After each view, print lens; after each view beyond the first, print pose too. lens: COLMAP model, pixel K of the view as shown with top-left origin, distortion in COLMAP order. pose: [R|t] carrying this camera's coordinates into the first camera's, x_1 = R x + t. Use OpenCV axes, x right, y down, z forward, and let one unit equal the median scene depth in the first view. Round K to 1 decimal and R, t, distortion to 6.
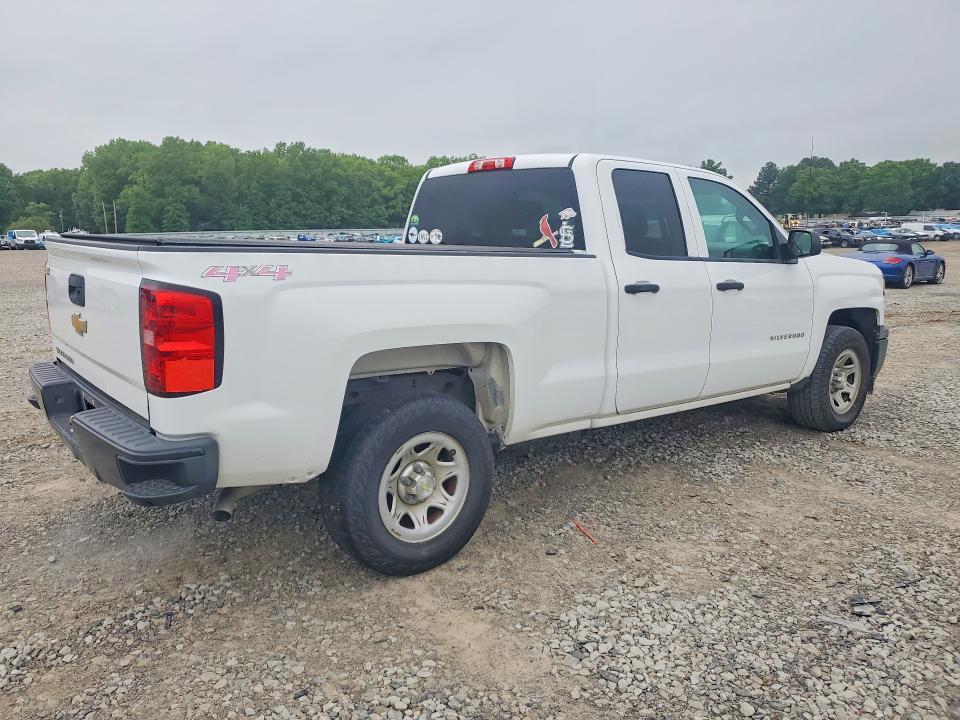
lens RADIAL K [[752.4, 0, 457.3], [0, 752.4, 359.6], [0, 0, 1]] dist [0.012889, 0.001783]
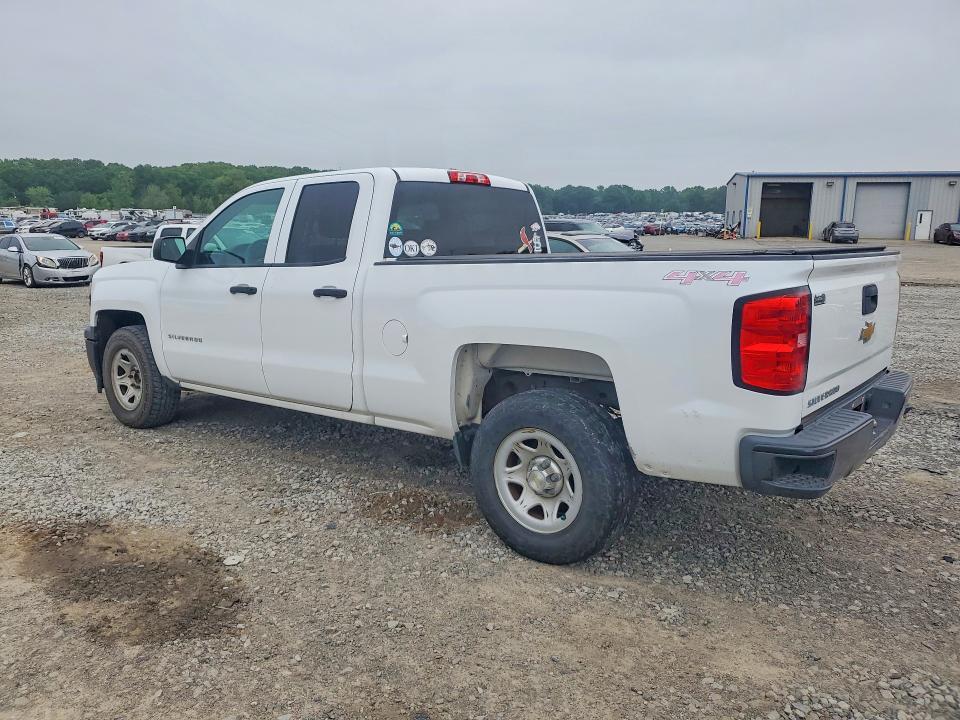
lens RADIAL K [[752.4, 0, 457.3], [0, 752.4, 359.6], [0, 0, 1]] dist [0.012889, 0.001783]
pose [[-0.218968, -0.161978, 0.962194, -0.905315], [0.166143, 0.965534, 0.200349, -0.204062], [-0.961483, 0.203732, -0.184509, 1.133340]]
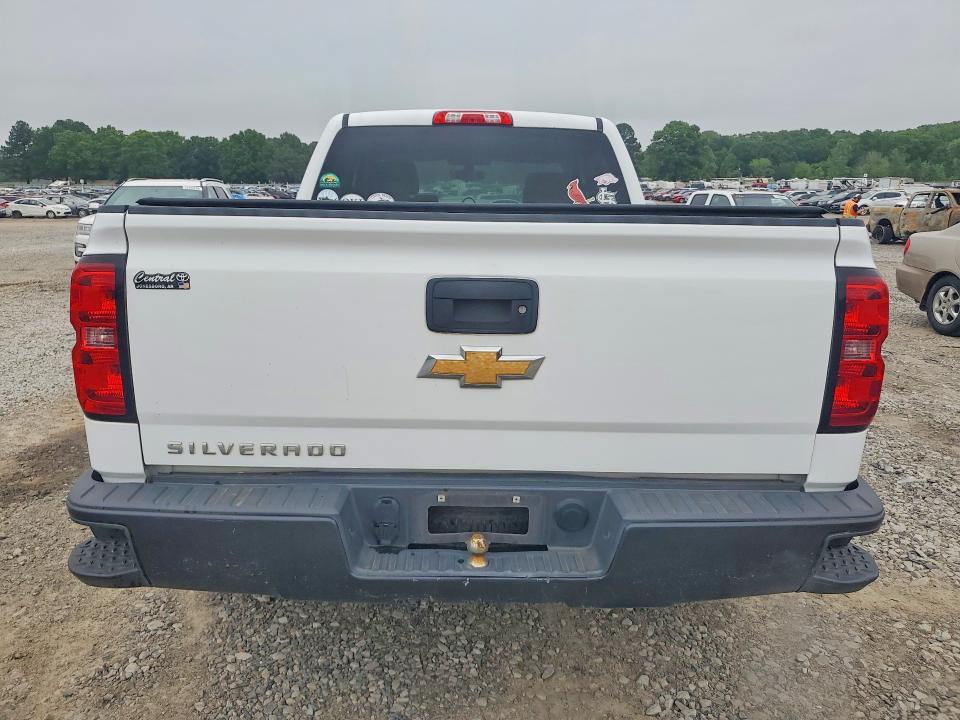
lens RADIAL K [[752.4, 0, 457.3], [0, 752.4, 359.6], [0, 0, 1]] dist [0.012889, 0.001783]
pose [[0.608345, -0.159142, 0.777554, -0.603234], [0.125568, 0.986651, 0.103696, -0.071373], [-0.783677, 0.034553, 0.620207, 0.443637]]
